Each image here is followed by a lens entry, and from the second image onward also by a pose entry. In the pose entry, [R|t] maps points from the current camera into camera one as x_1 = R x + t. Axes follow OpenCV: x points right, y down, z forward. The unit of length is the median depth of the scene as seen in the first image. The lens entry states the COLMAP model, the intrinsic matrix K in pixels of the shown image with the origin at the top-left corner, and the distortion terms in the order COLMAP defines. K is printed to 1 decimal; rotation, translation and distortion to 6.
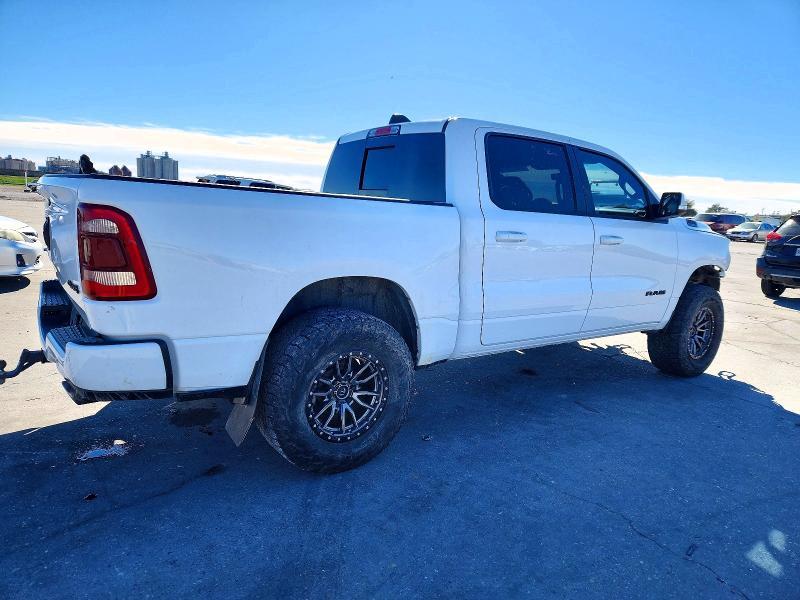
lens RADIAL K [[554.5, 0, 404.0], [0, 554.5, 300.5], [0, 0, 1]] dist [0.027914, -0.020765]
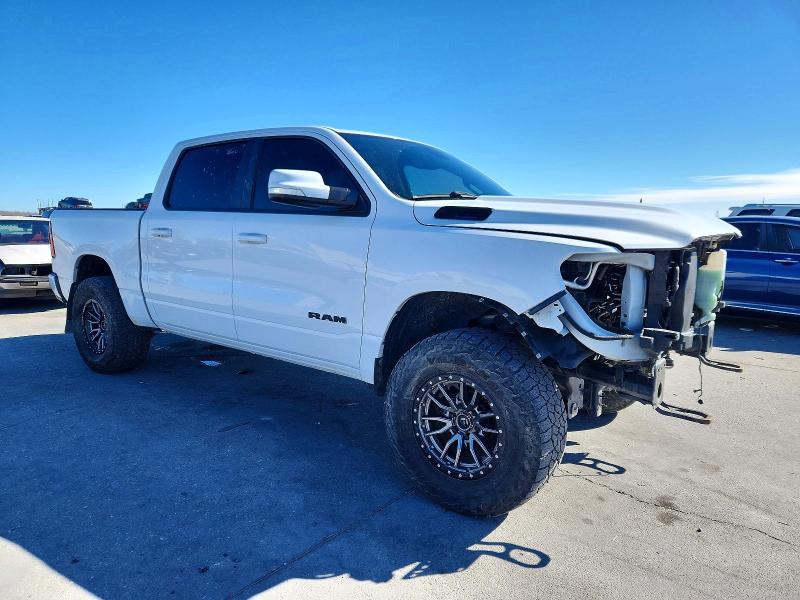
lens RADIAL K [[554.5, 0, 404.0], [0, 554.5, 300.5], [0, 0, 1]] dist [0.027914, -0.020765]
pose [[0.283029, 0.080248, -0.955748, 1.278518], [-0.163499, 0.985945, 0.034366, -0.083035], [0.945073, 0.146537, 0.292171, 0.997263]]
